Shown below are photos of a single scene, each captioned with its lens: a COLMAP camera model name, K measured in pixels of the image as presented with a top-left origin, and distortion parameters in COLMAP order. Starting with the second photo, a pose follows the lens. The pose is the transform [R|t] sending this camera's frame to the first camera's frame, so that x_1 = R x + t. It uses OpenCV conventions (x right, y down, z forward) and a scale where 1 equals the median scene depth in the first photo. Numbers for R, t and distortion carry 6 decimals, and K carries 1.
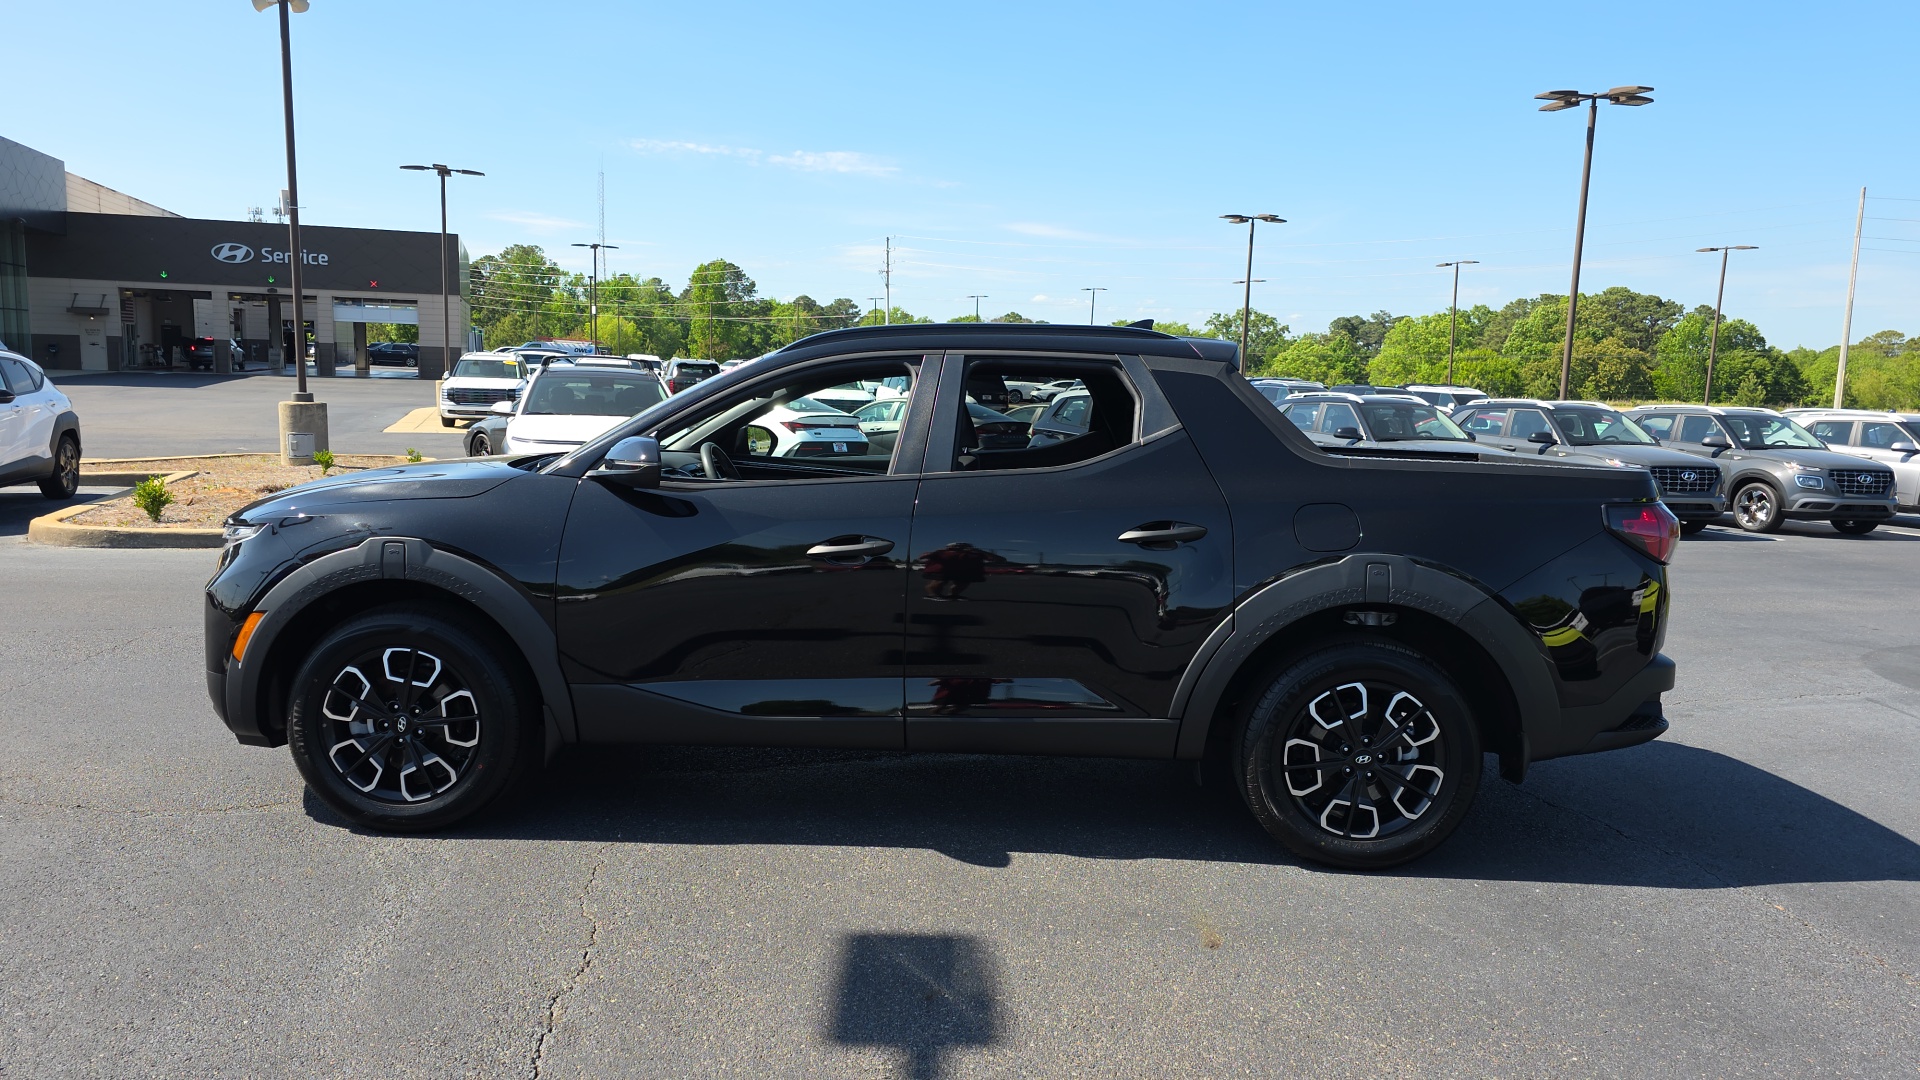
lens RADIAL K [[1295.4, 0, 947.8], [0, 1295.4, 539.1], [0, 0, 1]] dist [0.046044, -0.061581]
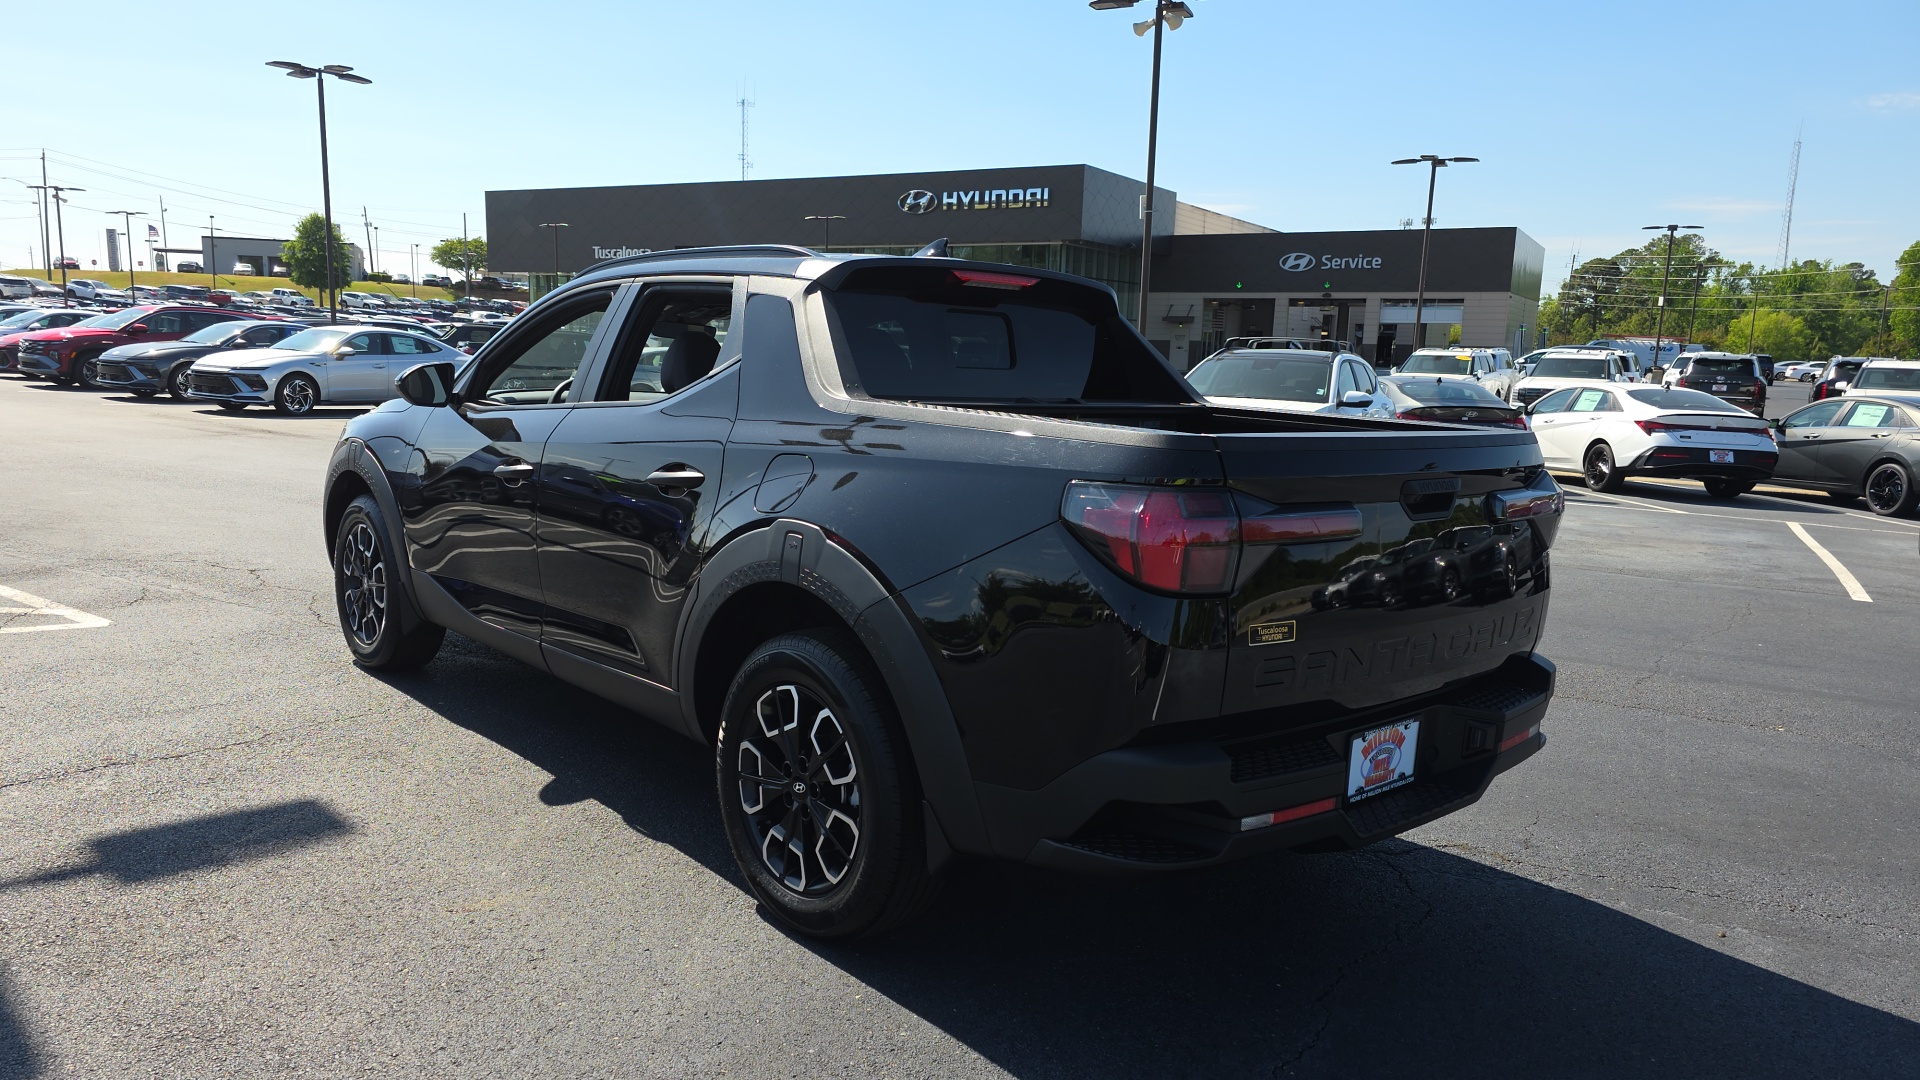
lens RADIAL K [[1318.8, 0, 945.2], [0, 1318.8, 555.3], [0, 0, 1]] dist [0.040921, -0.045472]
pose [[0.654686, 0.106070, -0.748422, 0.115703], [-0.103670, 0.993349, 0.050096, -0.001842], [0.748758, 0.044792, 0.661328, 0.066313]]
